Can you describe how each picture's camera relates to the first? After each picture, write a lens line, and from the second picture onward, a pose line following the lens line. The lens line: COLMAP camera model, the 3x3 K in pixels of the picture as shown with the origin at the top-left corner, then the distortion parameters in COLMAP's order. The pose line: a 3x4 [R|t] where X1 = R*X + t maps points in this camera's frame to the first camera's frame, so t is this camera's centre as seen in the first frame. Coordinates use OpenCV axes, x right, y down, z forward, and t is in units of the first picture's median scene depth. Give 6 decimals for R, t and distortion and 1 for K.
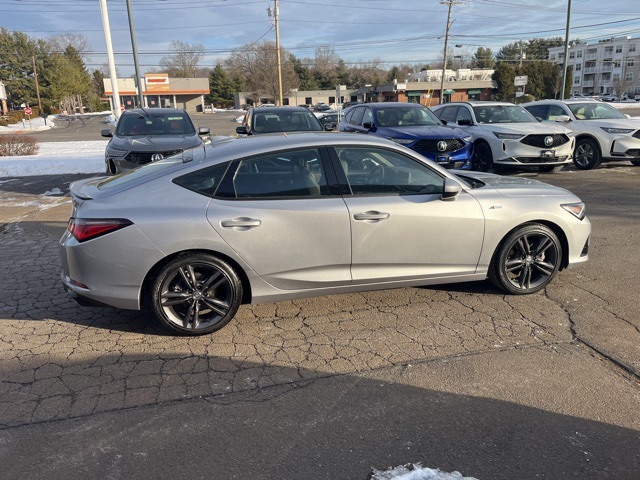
lens RADIAL K [[479.8, 0, 319.2], [0, 479.8, 234.2], [0, 0, 1]] dist [0.080134, -0.101009]
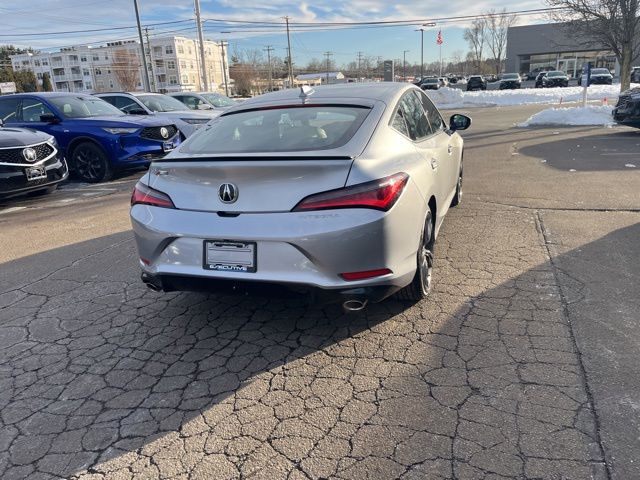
lens RADIAL K [[479.8, 0, 316.9], [0, 479.8, 239.4], [0, 0, 1]] dist [0.080134, -0.101009]
pose [[0.557805, -0.249520, 0.791576, -0.375875], [0.256270, 0.958916, 0.121681, -0.019302], [-0.789417, 0.134983, 0.598833, 0.214232]]
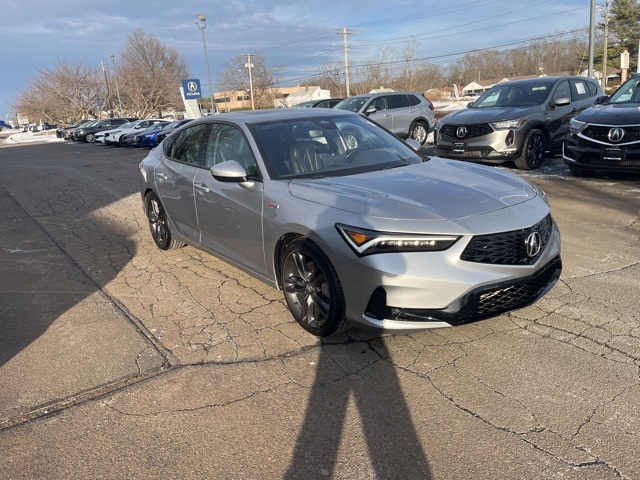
lens RADIAL K [[479.8, 0, 318.9], [0, 479.8, 235.6], [0, 0, 1]] dist [0.080134, -0.101009]
pose [[0.389031, 0.238777, -0.889742, 0.440310], [-0.182742, 0.966634, 0.179510, -0.064675], [0.902918, 0.092758, 0.419685, 0.287878]]
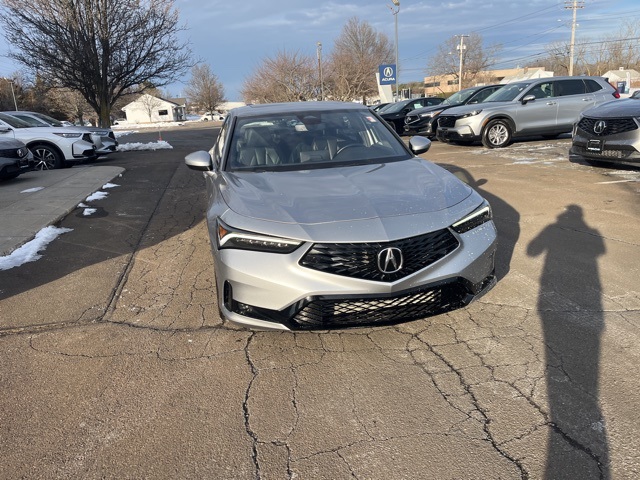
lens RADIAL K [[479.8, 0, 318.9], [0, 479.8, 243.8], [0, 0, 1]] dist [0.080134, -0.101009]
pose [[-0.017420, 0.302312, -0.953050, 0.480485], [-0.199068, 0.933062, 0.299611, -0.107667], [0.979831, 0.194941, 0.043927, 0.459217]]
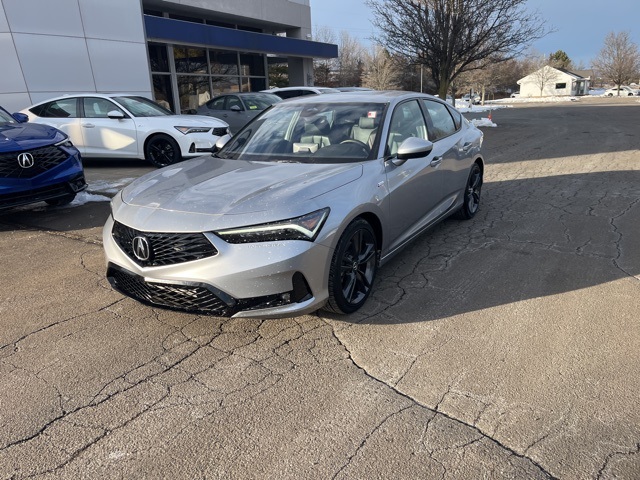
lens RADIAL K [[479.8, 0, 320.3], [0, 479.8, 245.6], [0, 0, 1]] dist [0.080134, -0.101009]
pose [[-0.710714, 0.255315, -0.655515, 0.355832], [-0.125685, 0.870740, 0.475411, -0.177240], [0.692162, 0.420270, -0.586758, 0.736467]]
